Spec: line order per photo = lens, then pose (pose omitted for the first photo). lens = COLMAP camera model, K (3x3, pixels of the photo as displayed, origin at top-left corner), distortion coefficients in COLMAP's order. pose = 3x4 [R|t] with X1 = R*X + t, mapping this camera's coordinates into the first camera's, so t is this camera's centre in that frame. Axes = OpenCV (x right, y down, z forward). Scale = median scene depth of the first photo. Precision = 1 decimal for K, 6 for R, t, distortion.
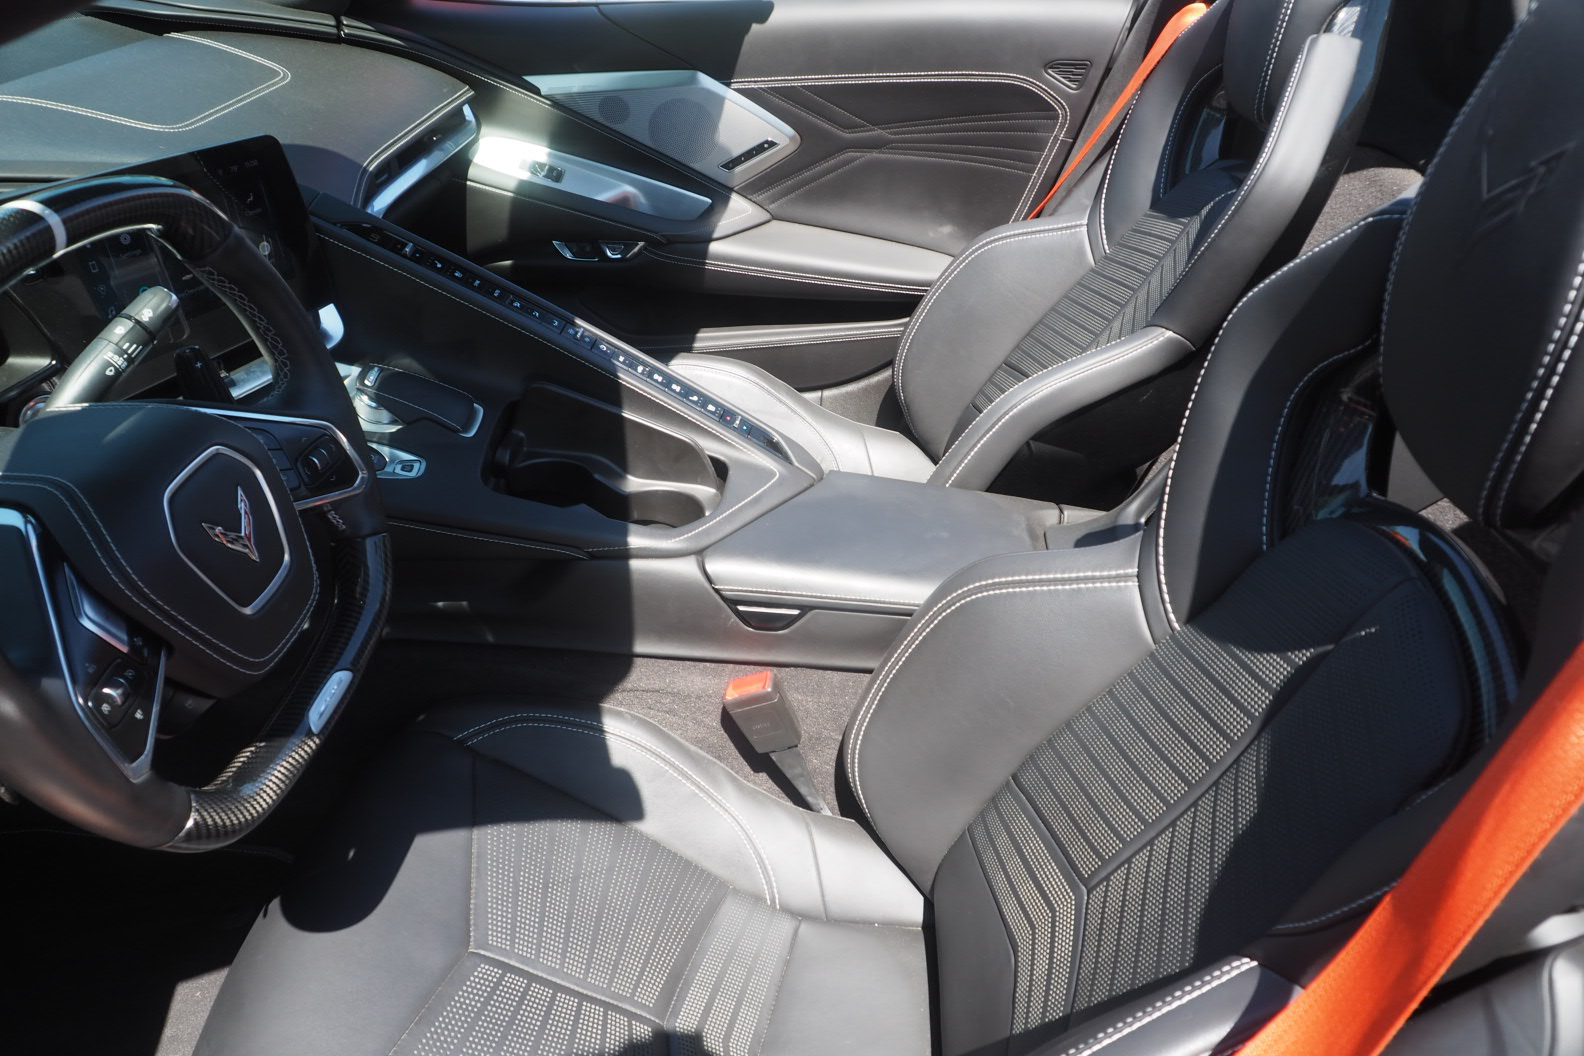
lens RADIAL K [[1110.6, 0, 799.6], [0, 1110.6, 527.6], [0, 0, 1]] dist [-0.038775, 0.001022]
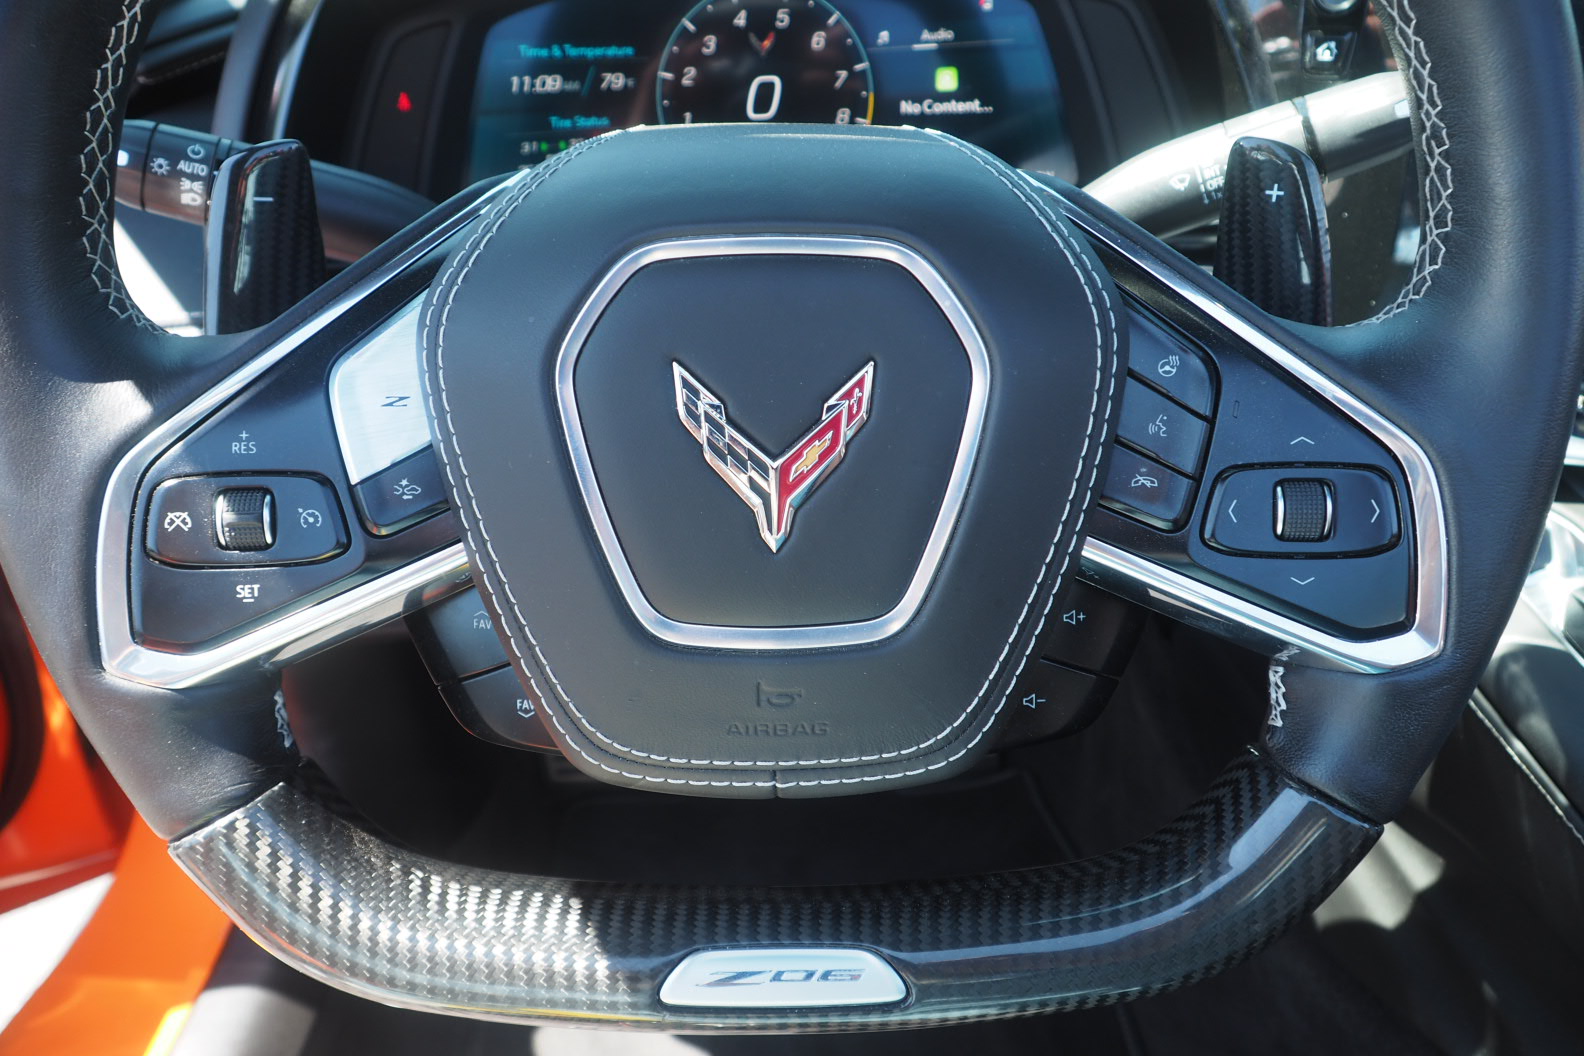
lens RADIAL K [[1119.7, 0, 818.5], [0, 1119.7, 536.1], [0, 0, 1]] dist [-0.026860, -0.000672]
pose [[0.089059, 0.410516, -0.907494, -0.090022], [-0.536771, 0.787269, 0.303454, -0.057055], [0.839015, 0.460091, 0.290466, 0.536120]]
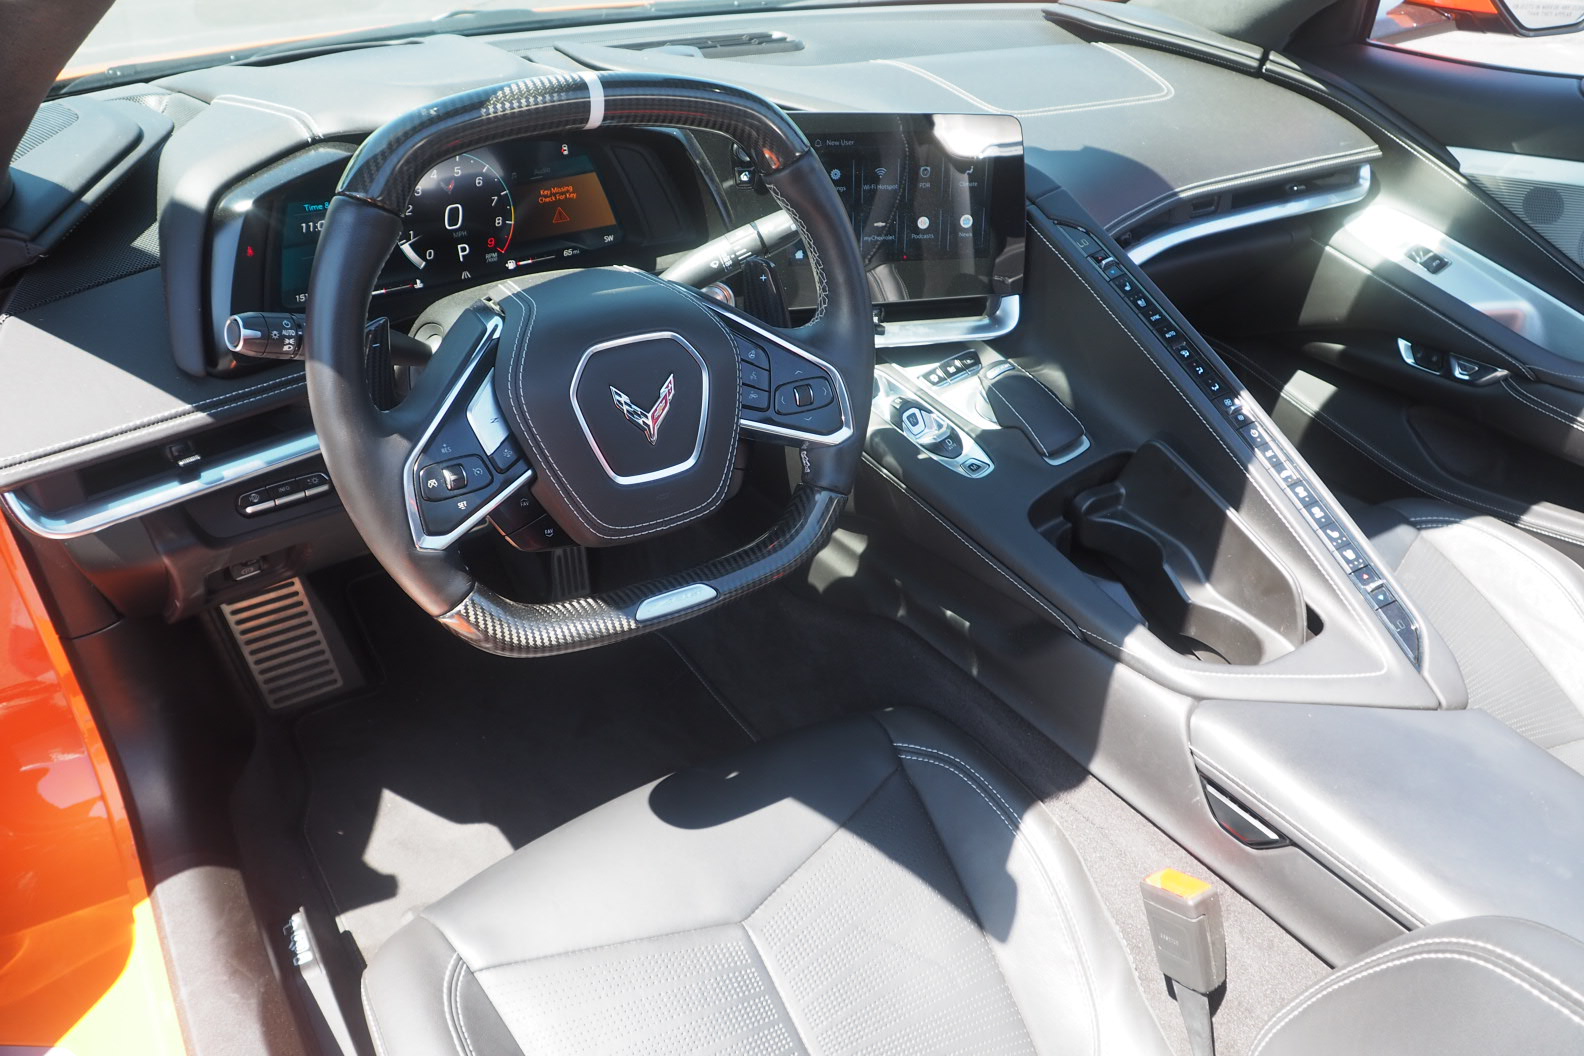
lens RADIAL K [[1110.6, 0, 799.6], [0, 1110.6, 527.6], [0, 0, 1]] dist [-0.038775, 0.001022]
pose [[0.594528, 0.388377, -0.704059, 0.225430], [-0.435235, 0.891688, 0.124353, -0.055250], [0.676097, 0.232500, 0.699169, 0.217408]]
